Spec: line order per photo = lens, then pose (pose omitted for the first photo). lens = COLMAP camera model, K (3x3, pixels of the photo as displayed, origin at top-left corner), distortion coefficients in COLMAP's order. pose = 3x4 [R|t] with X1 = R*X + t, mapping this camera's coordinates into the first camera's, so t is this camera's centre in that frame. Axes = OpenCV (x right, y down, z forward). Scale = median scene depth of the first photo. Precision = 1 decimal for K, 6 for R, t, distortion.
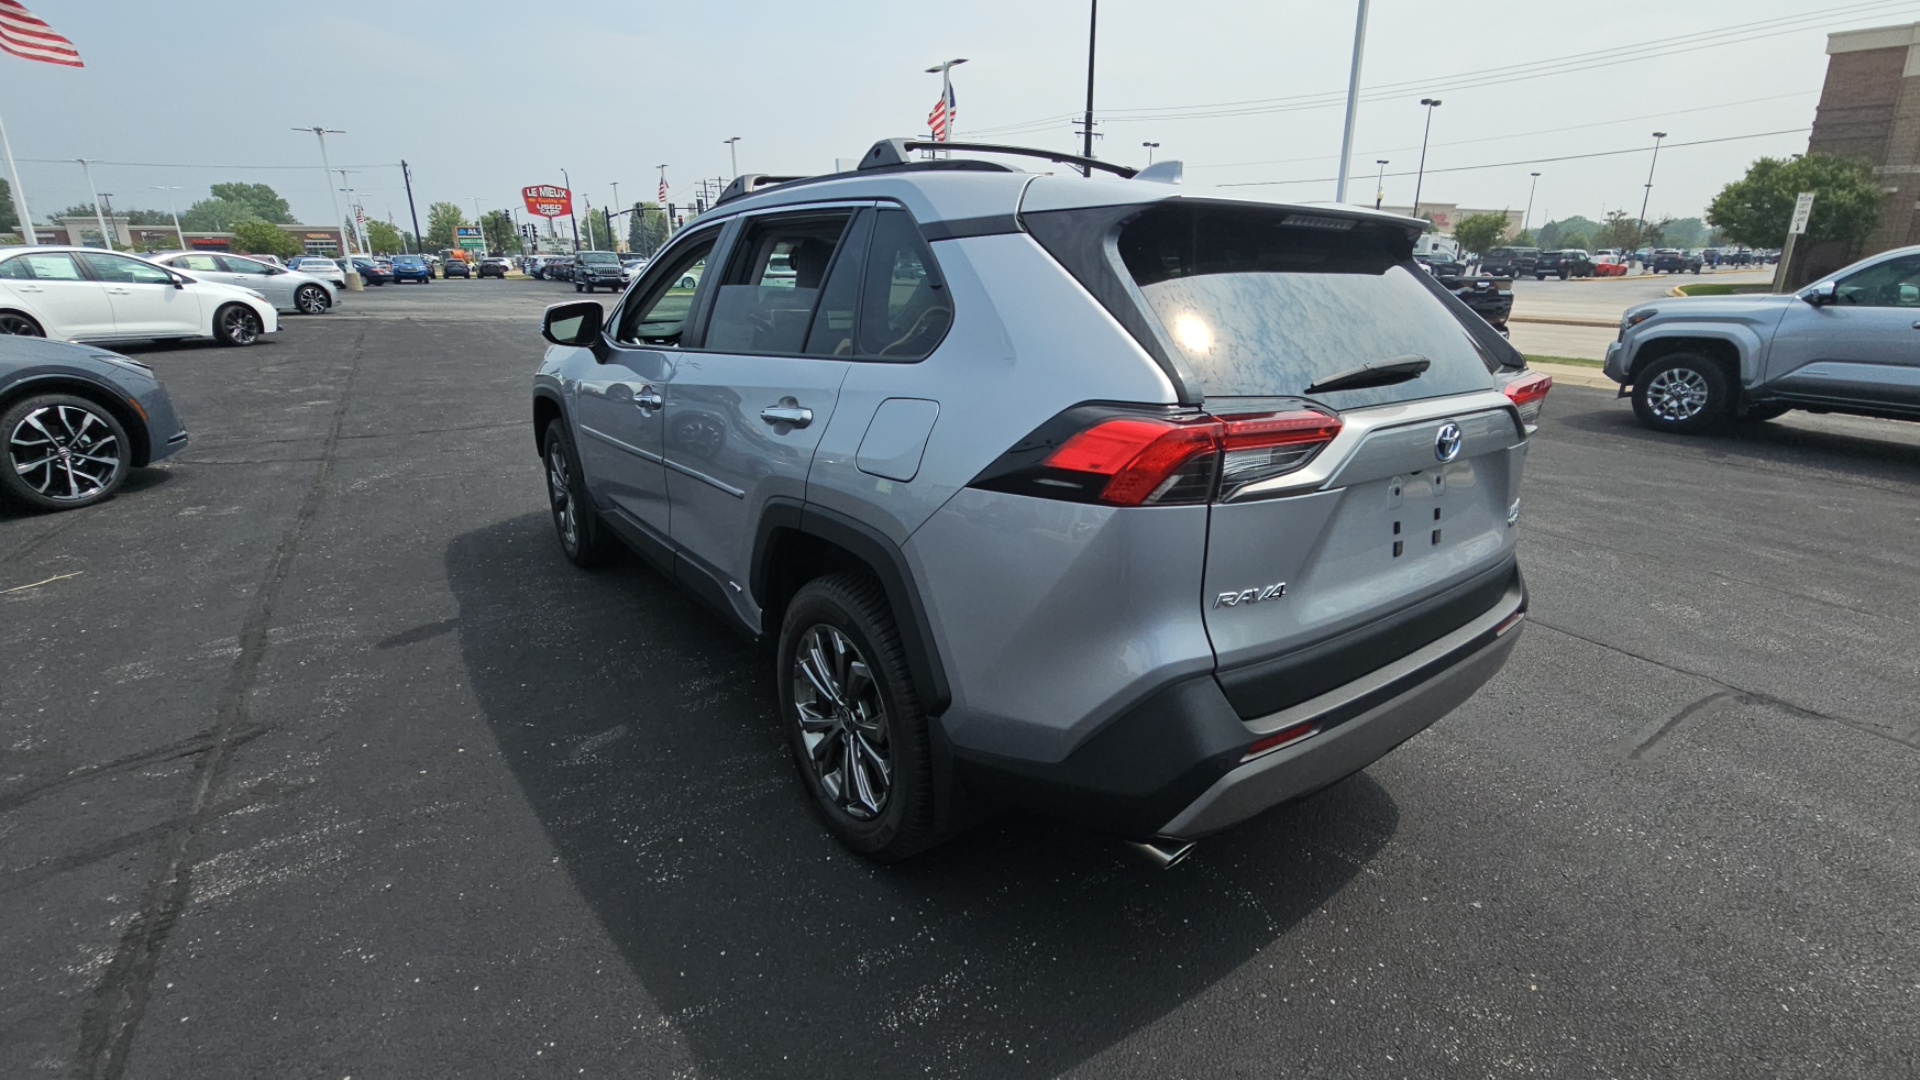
lens RADIAL K [[858.5, 0, 974.9], [0, 858.5, 545.3], [0, 0, 1]] dist [0.000229, -0.000871]
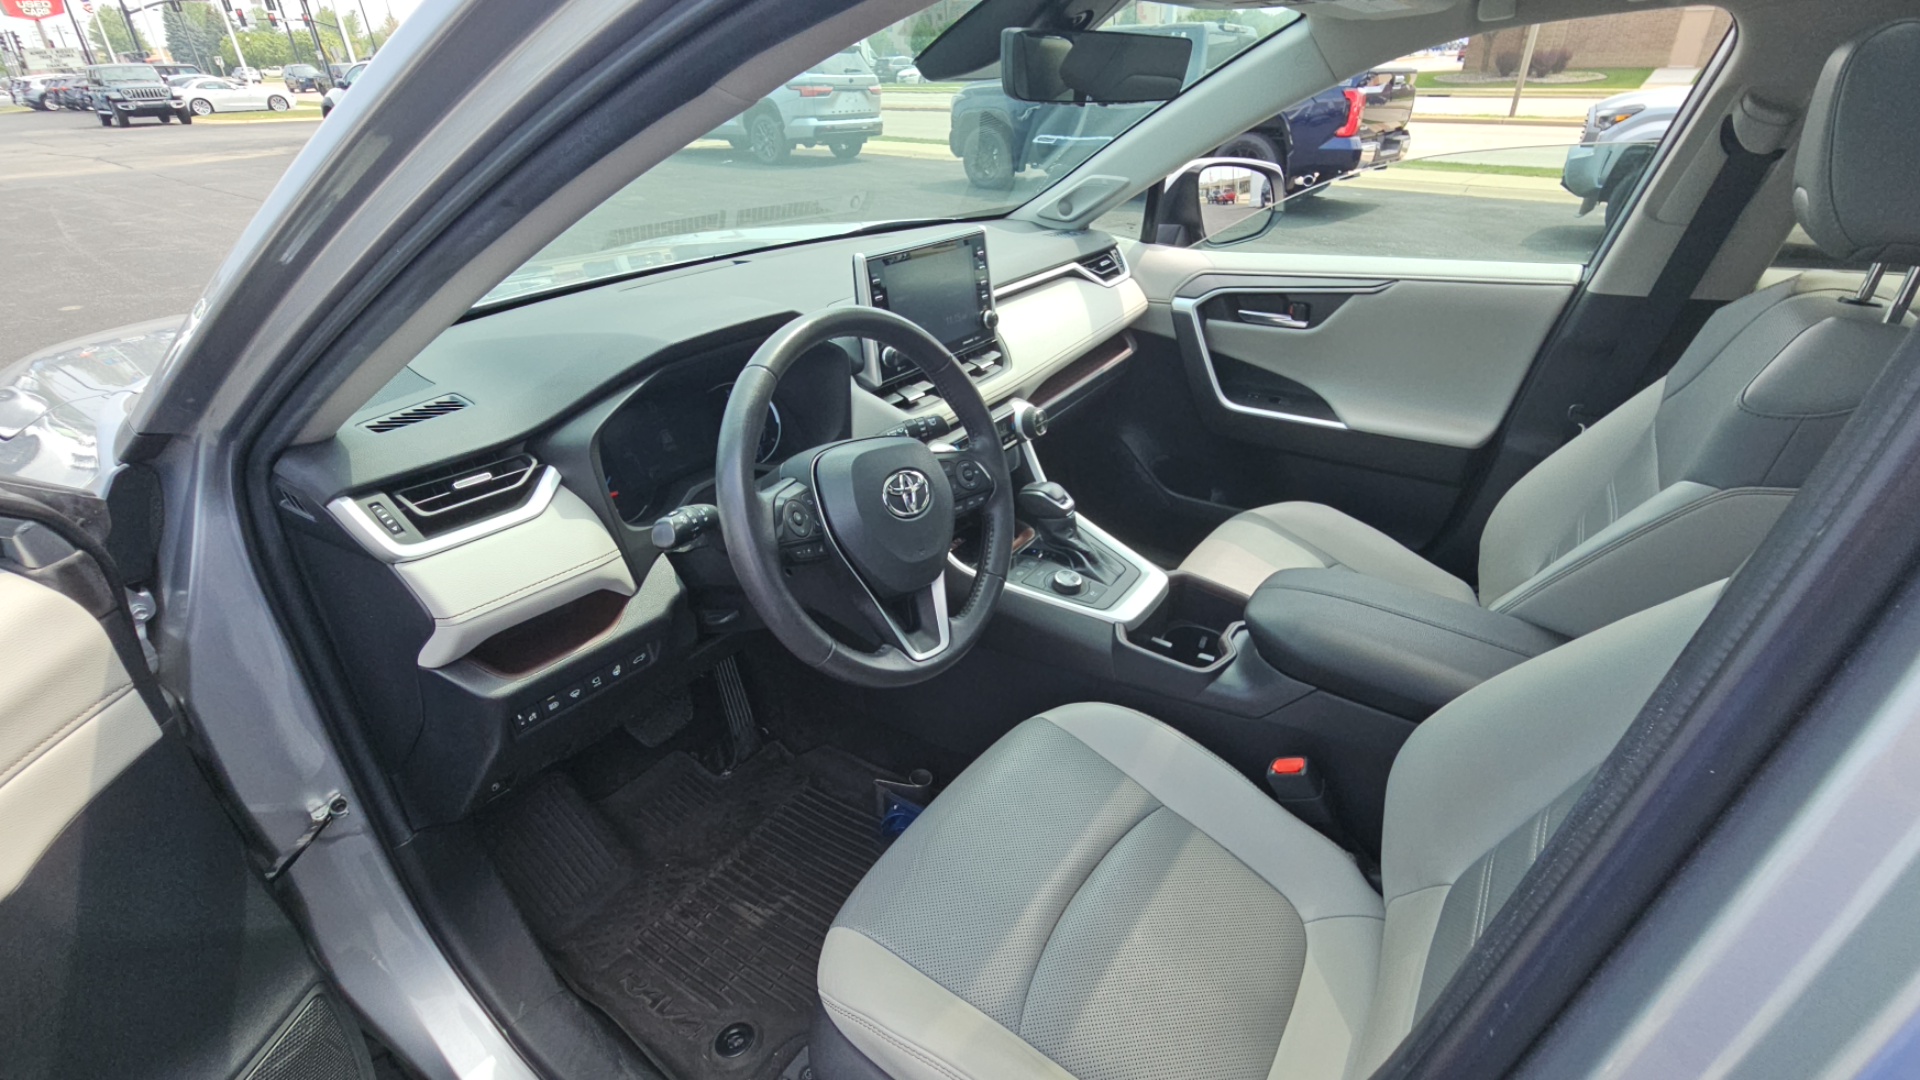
lens RADIAL K [[859.2, 0, 971.7], [0, 859.2, 534.9], [0, 0, 1]] dist [0.022362, -0.012657]
pose [[0.950127, -0.166411, 0.263753, -0.134700], [0.116664, 0.973988, 0.194259, -0.107743], [-0.289219, -0.153800, 0.944827, 0.325453]]
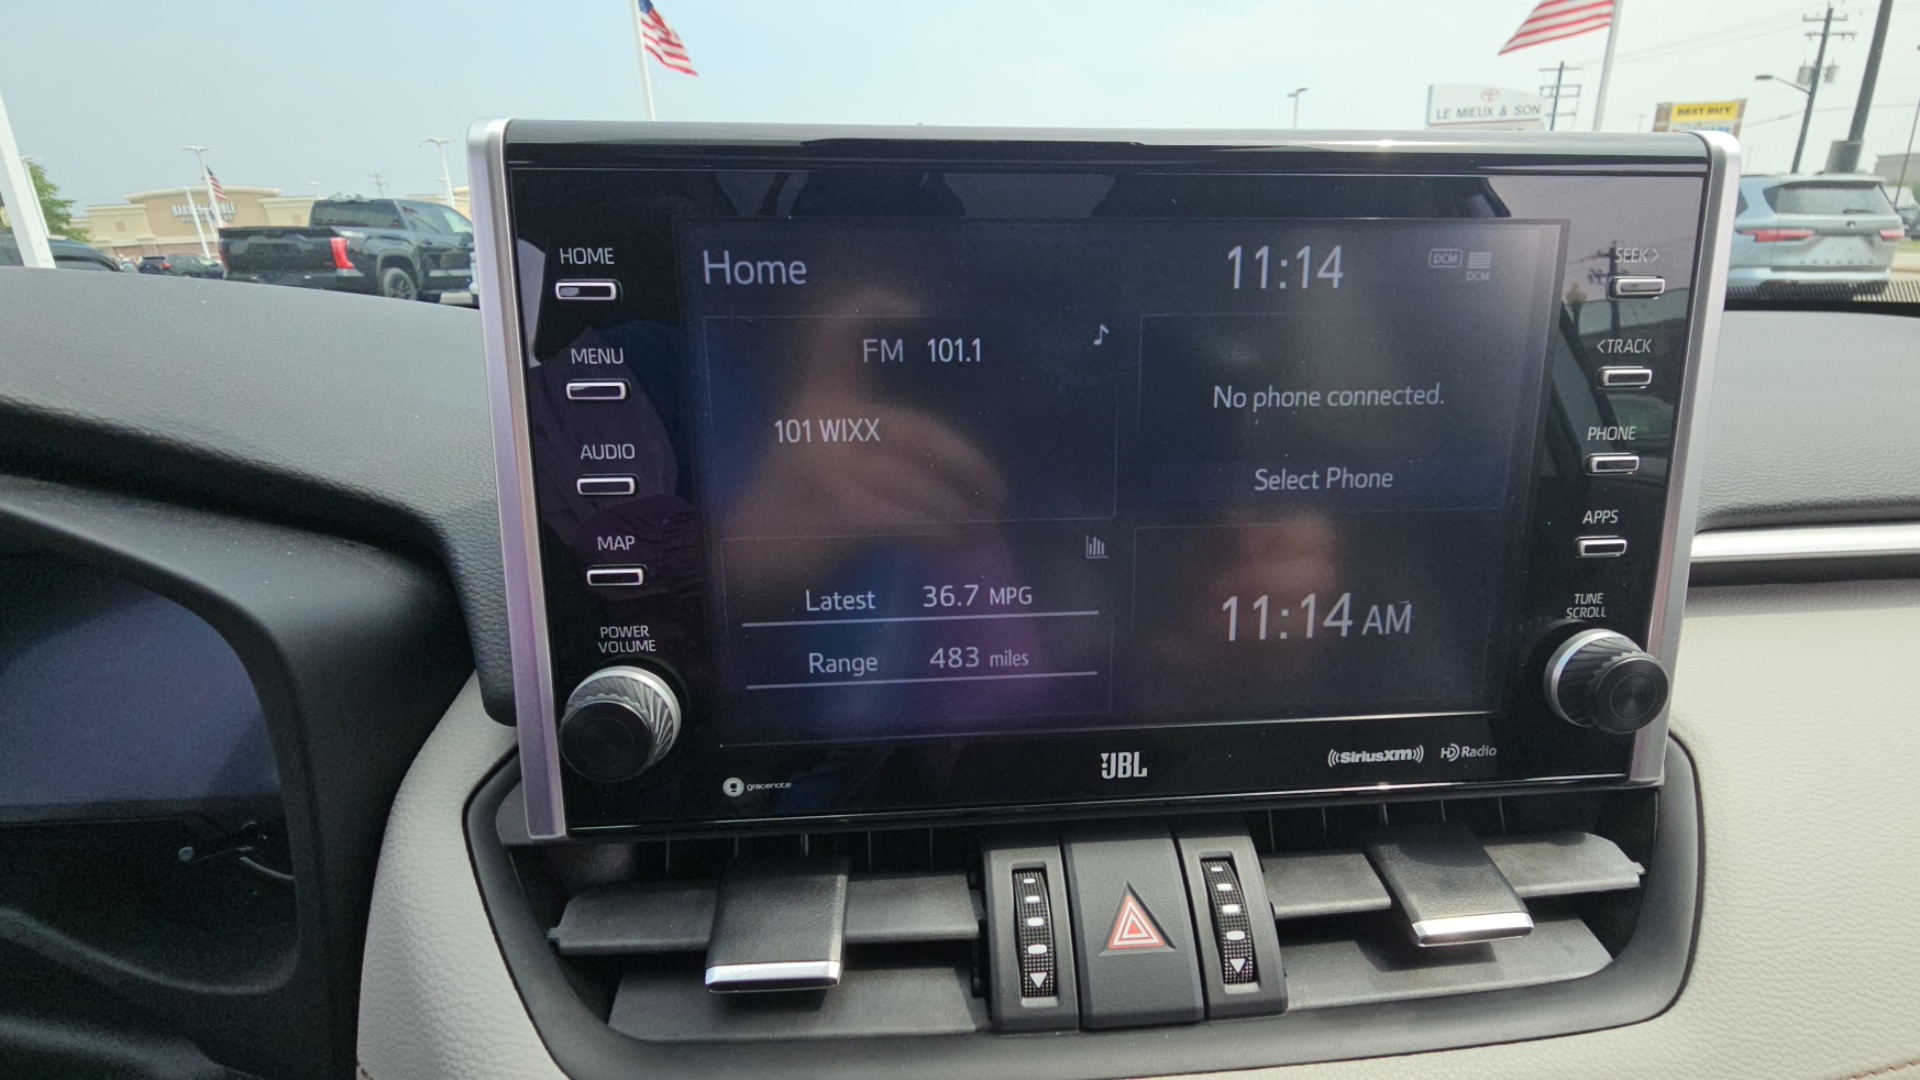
lens RADIAL K [[855.4, 0, 980.1], [0, 855.4, 544.6], [0, 0, 1]] dist [0.013952, -0.011463]
pose [[0.835340, 0.159422, -0.526110, -0.086190], [-0.147579, 0.986929, 0.064738, -0.118118], [0.529554, 0.023565, 0.847949, 0.446869]]
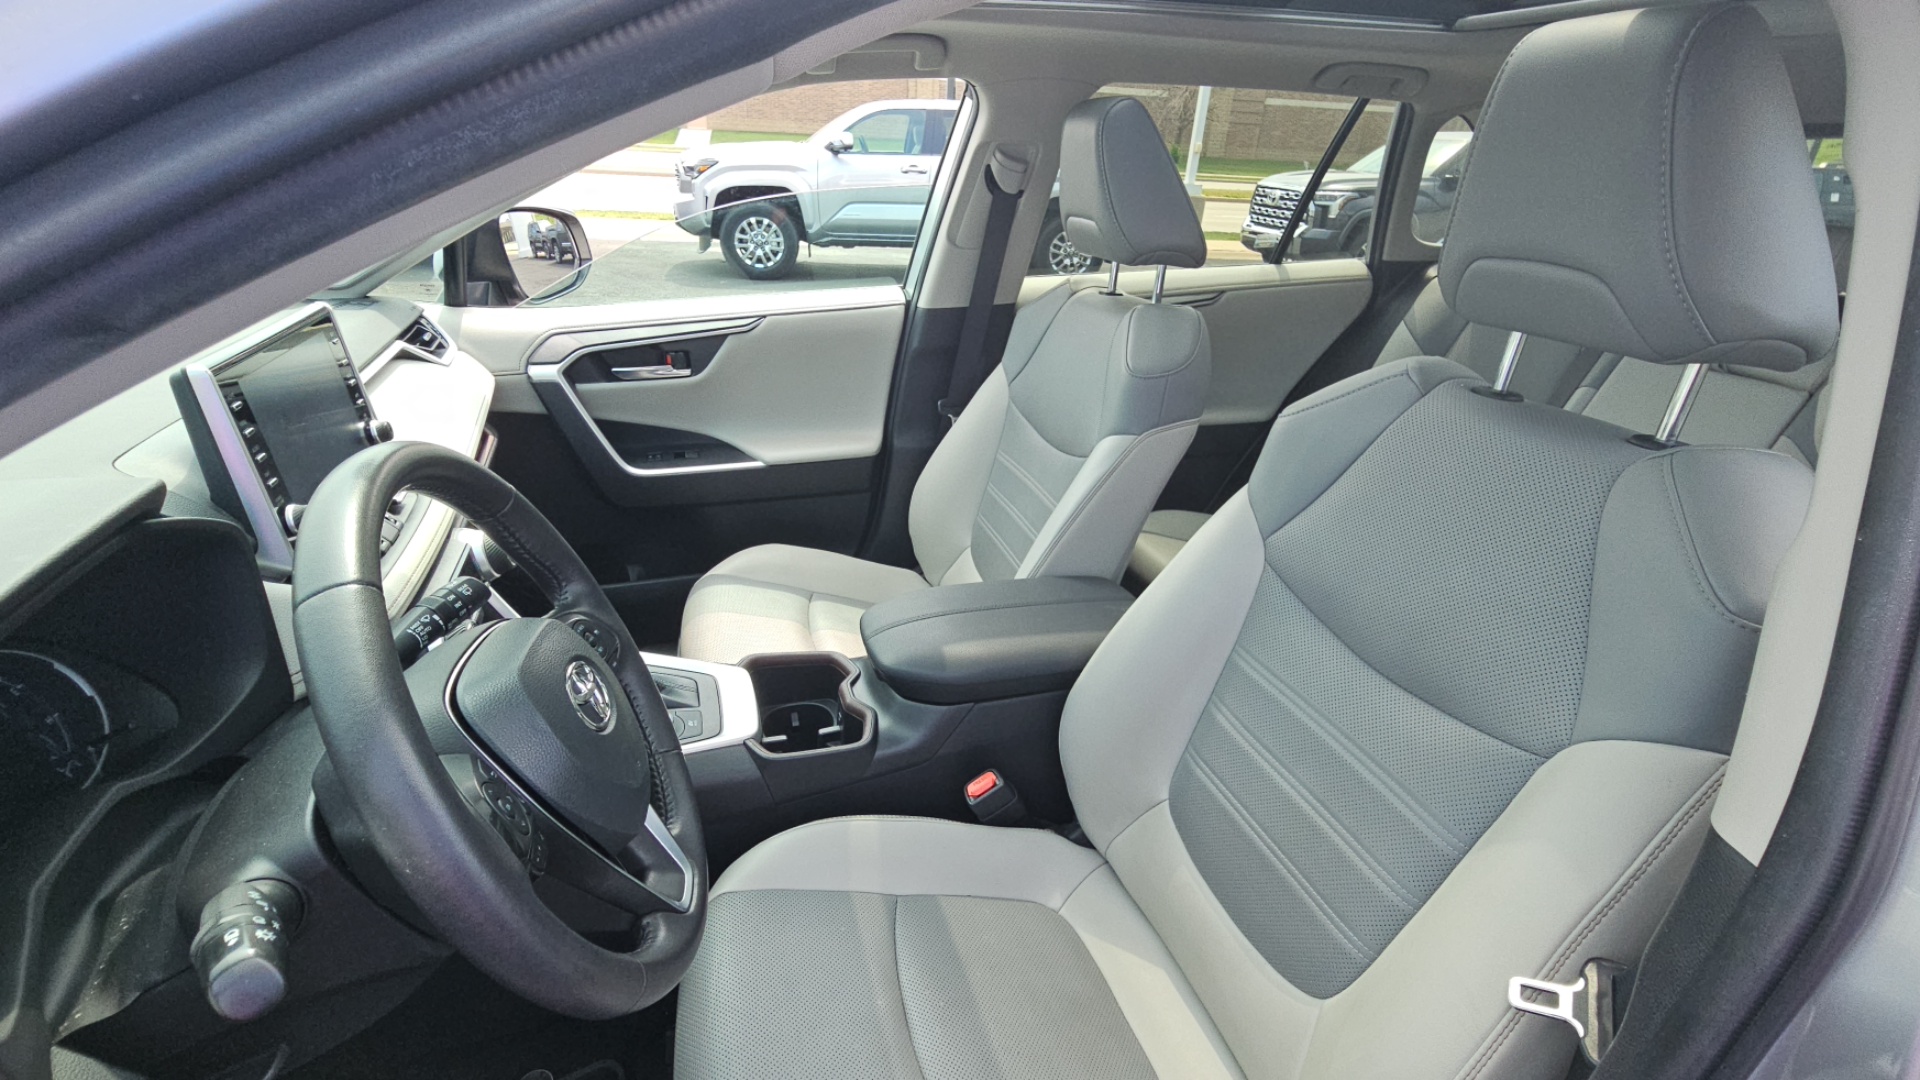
lens RADIAL K [[865.1, 0, 980.6], [0, 865.1, 543.1], [0, 0, 1]] dist [0.000429, 0.000320]
pose [[0.329335, -0.396814, 0.856783, -0.157310], [0.250479, 0.911610, 0.325927, -0.118956], [-0.910384, 0.107267, 0.399618, 0.368241]]
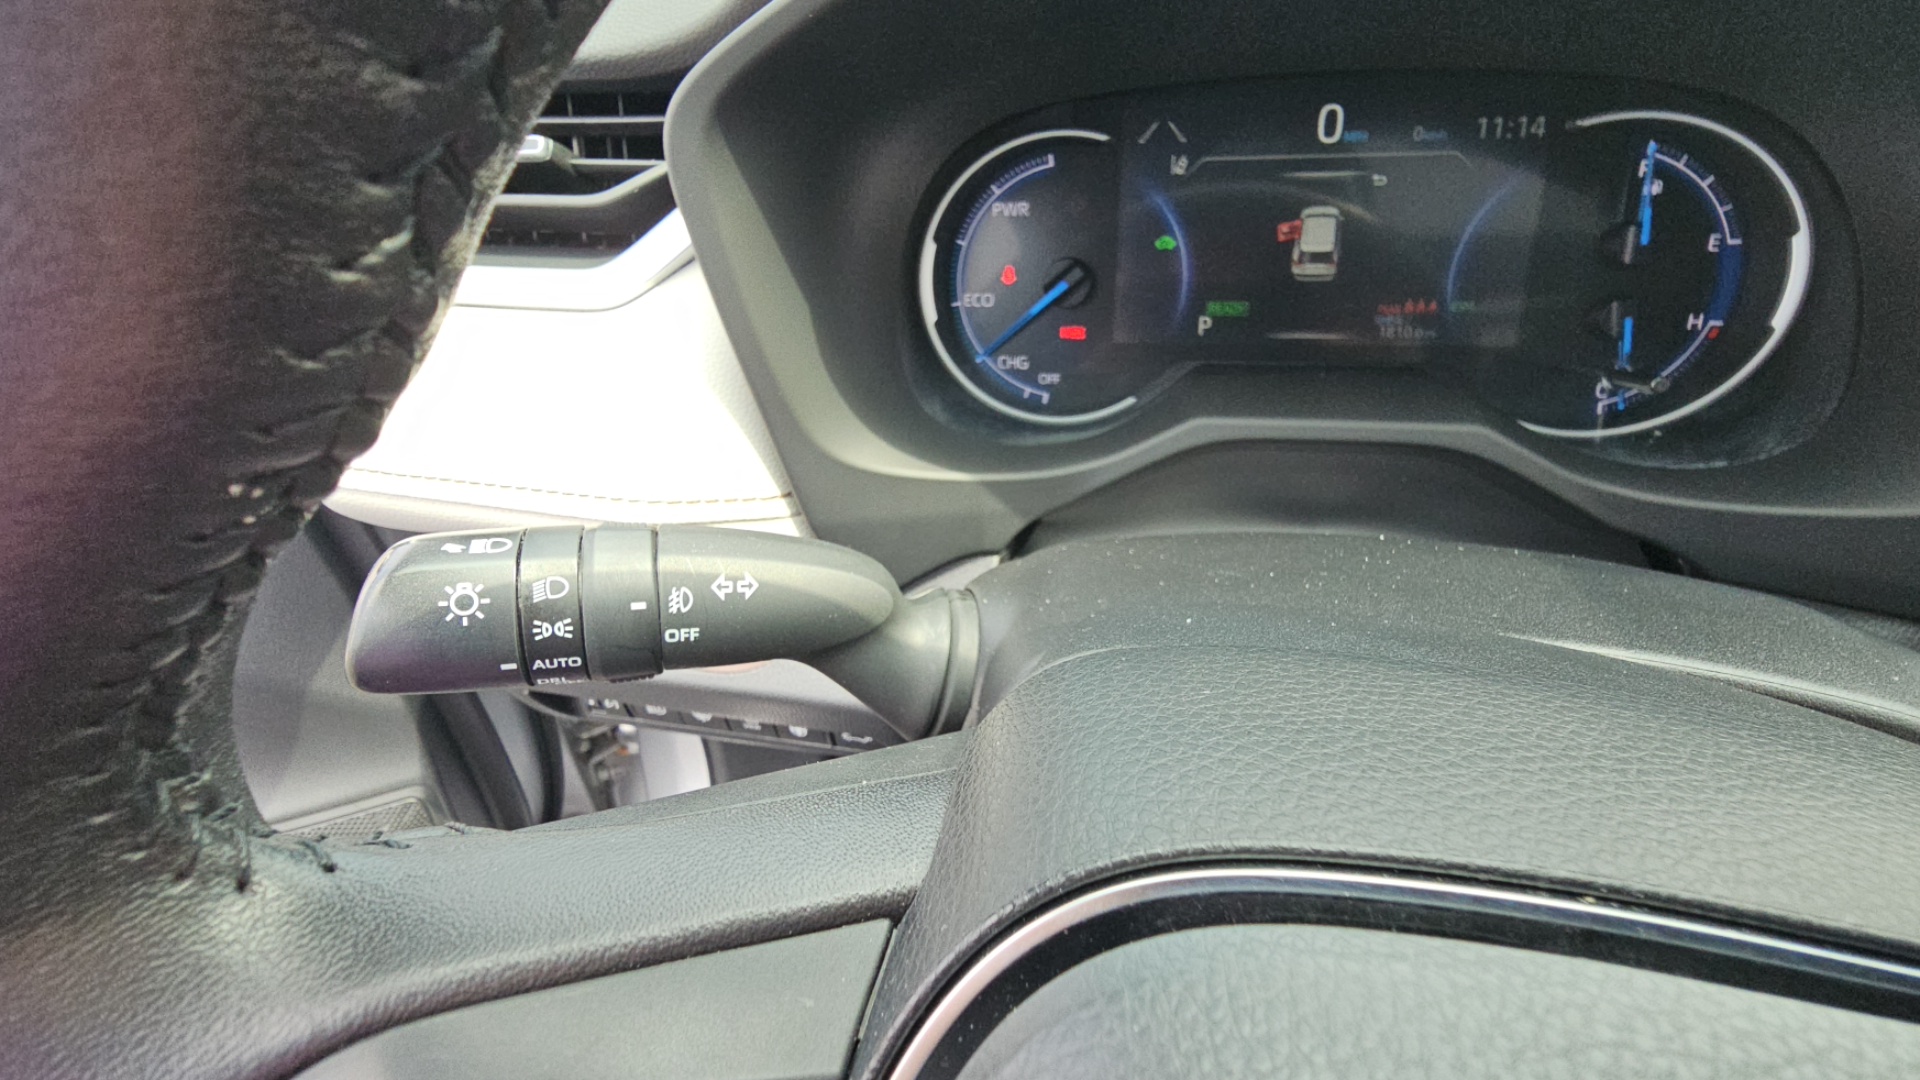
lens RADIAL K [[863.8, 0, 988.5], [0, 863.8, 537.7], [0, 0, 1]] dist [0.010621, -0.008379]
pose [[0.673912, 0.425069, -0.604284, -0.121402], [-0.140526, 0.876730, 0.459997, -0.106344], [0.725324, -0.225080, 0.650572, 0.418487]]
